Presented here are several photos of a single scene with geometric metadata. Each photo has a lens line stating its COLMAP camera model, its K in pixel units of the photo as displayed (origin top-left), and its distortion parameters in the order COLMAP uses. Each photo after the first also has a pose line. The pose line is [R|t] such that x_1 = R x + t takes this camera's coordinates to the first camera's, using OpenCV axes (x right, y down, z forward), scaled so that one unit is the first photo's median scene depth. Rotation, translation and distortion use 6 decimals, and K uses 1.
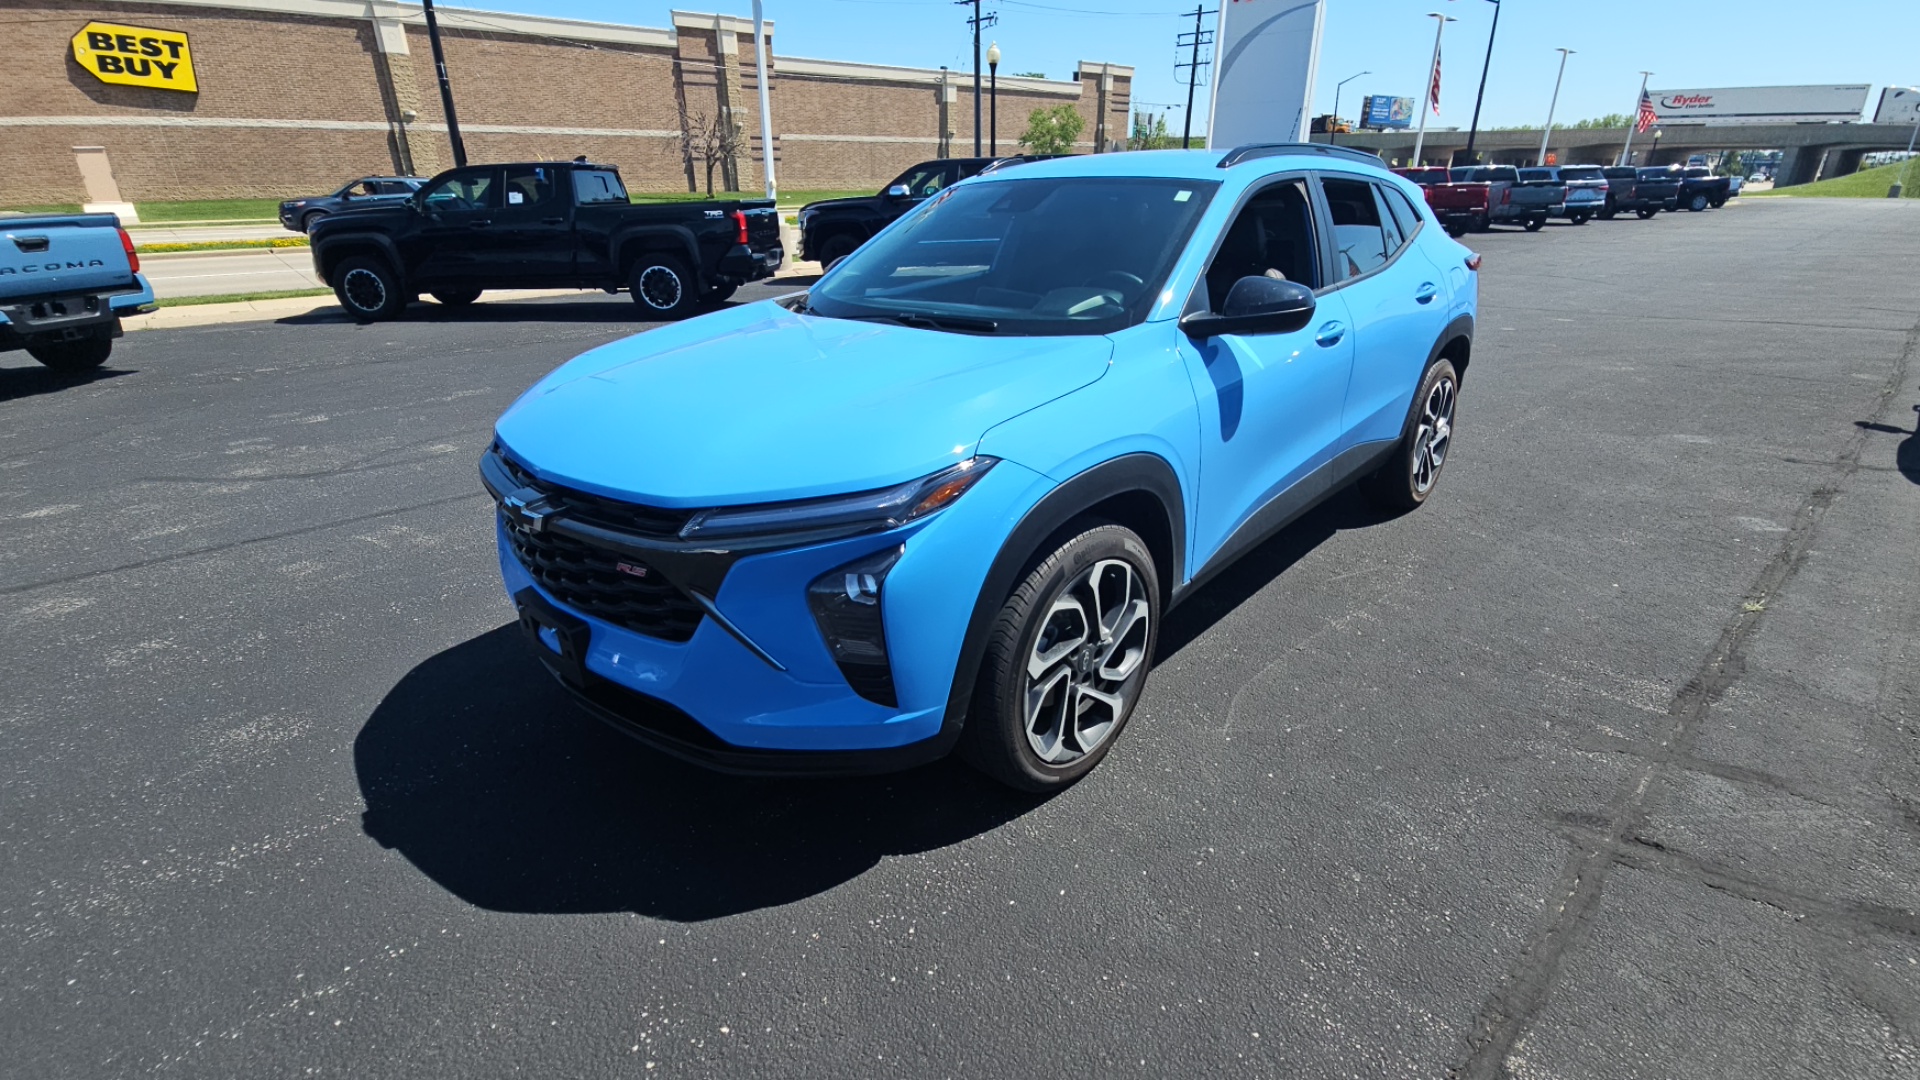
lens RADIAL K [[863.4, 0, 978.8], [0, 863.4, 547.1], [0, 0, 1]] dist [0.027922, -0.018558]
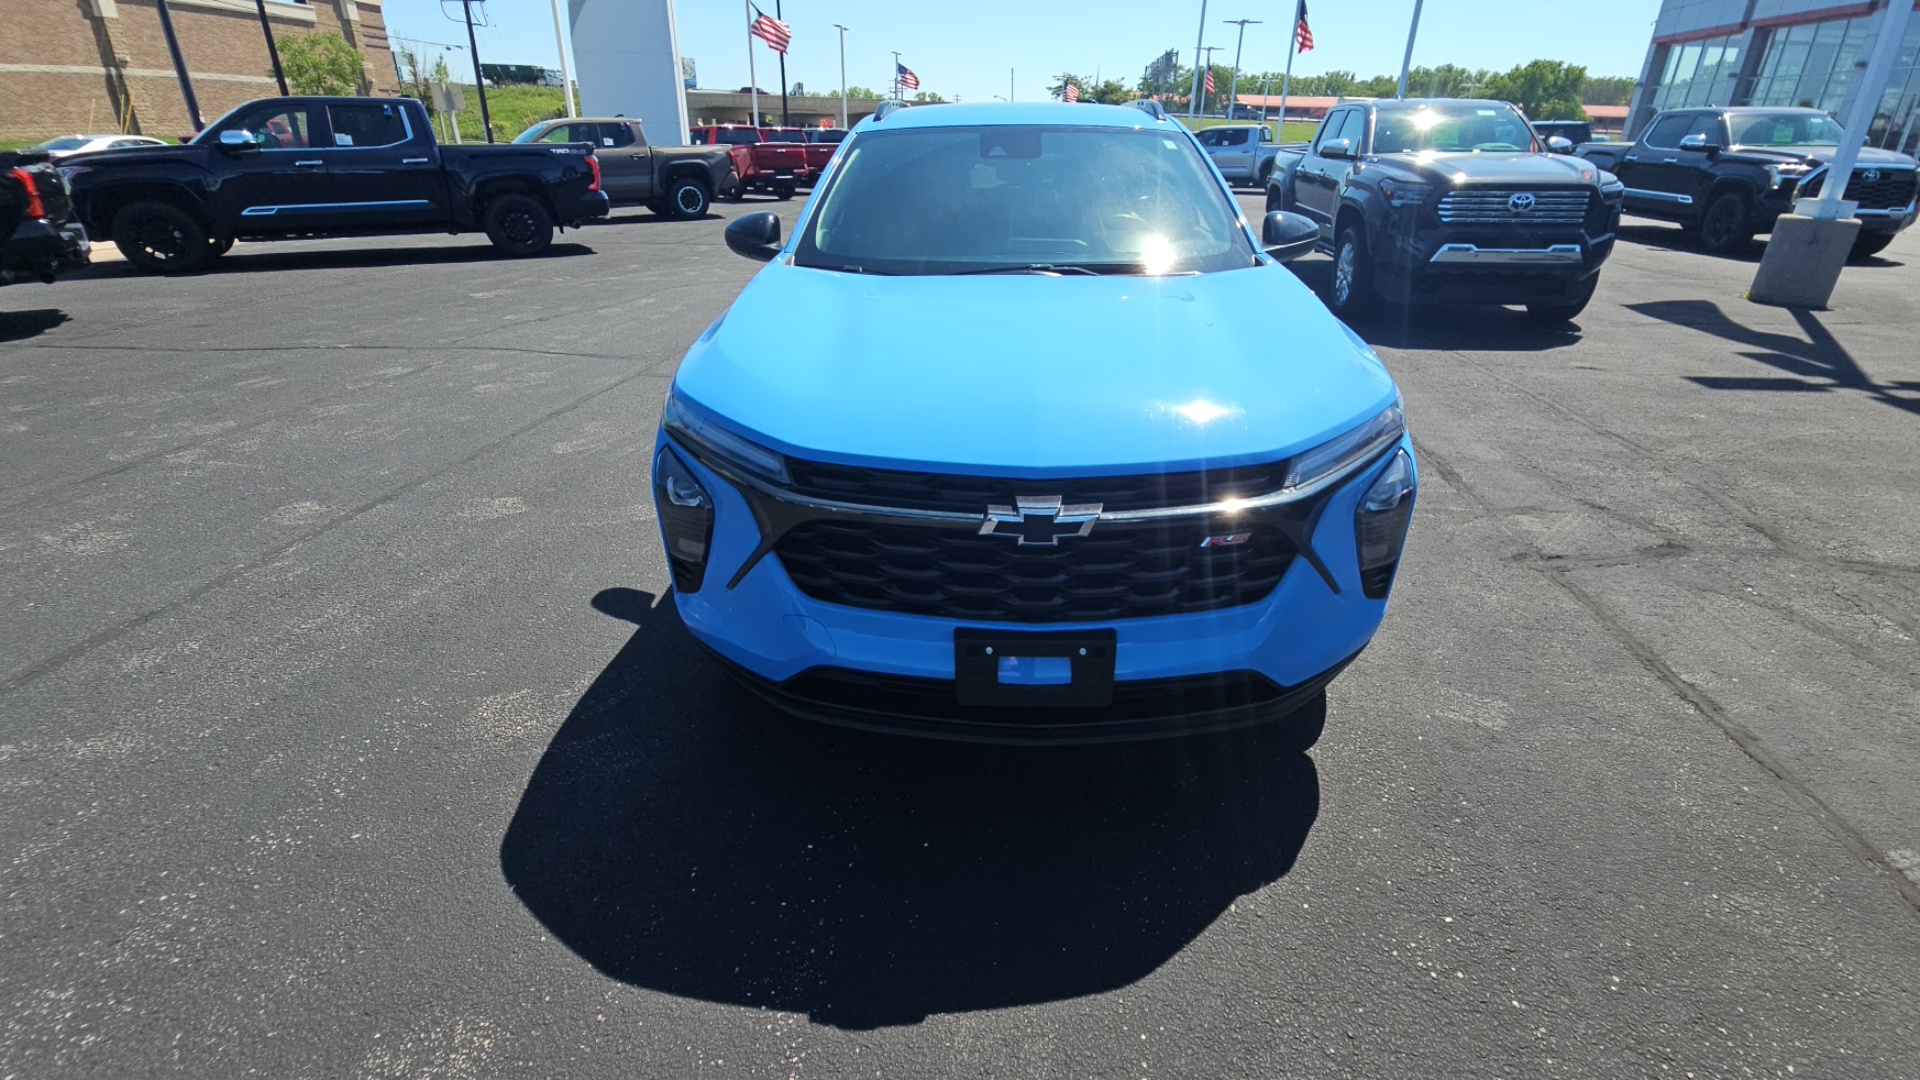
lens RADIAL K [[863.4, 0, 978.8], [0, 863.4, 547.1], [0, 0, 1]] dist [0.027922, -0.018558]
pose [[0.753022, -0.262668, 0.603294, -0.066723], [0.238236, 0.963497, 0.122134, -0.008755], [-0.613352, 0.051757, 0.788112, 0.024440]]
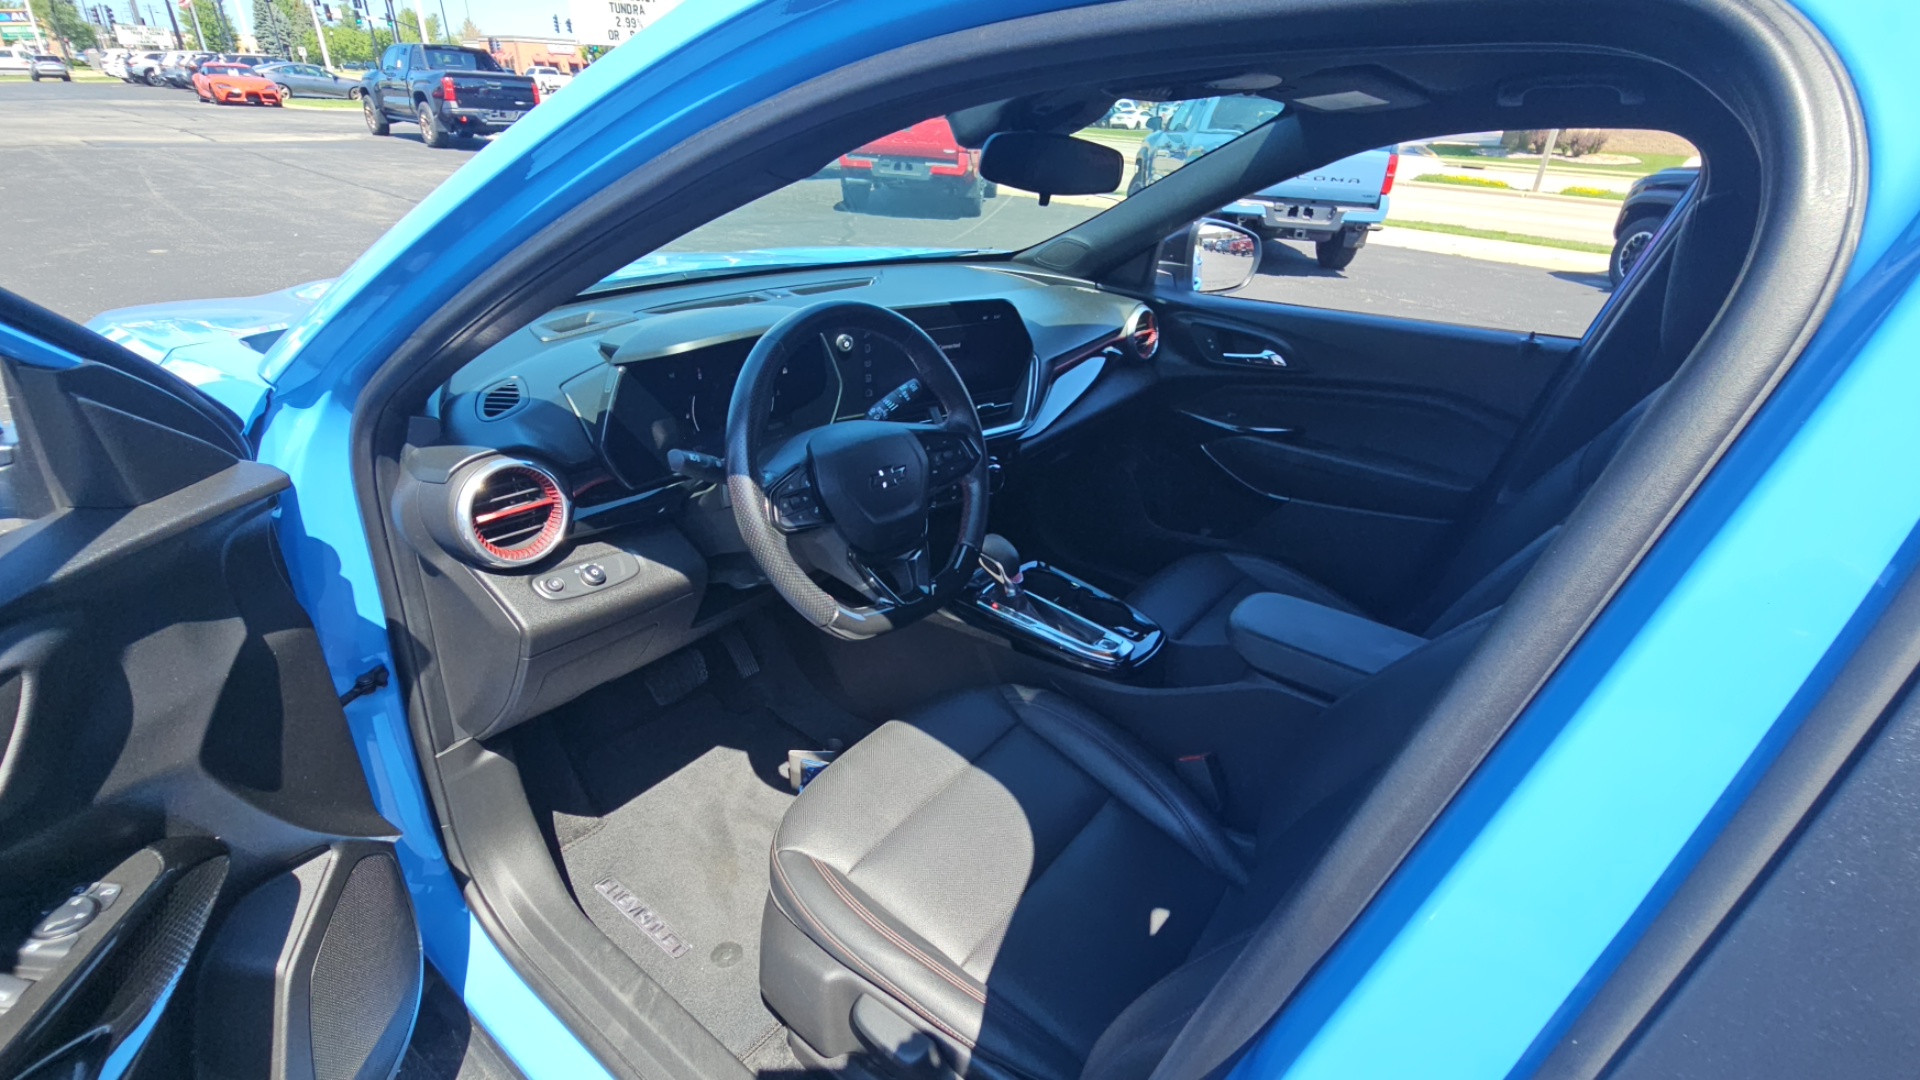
lens RADIAL K [[863.4, 0, 978.8], [0, 863.4, 547.1], [0, 0, 1]] dist [0.027922, -0.018558]
pose [[0.083427, 0.465397, -0.881161, 0.046747], [-0.437589, 0.811539, 0.387195, -0.035982], [0.895296, 0.353284, 0.271357, 0.090395]]
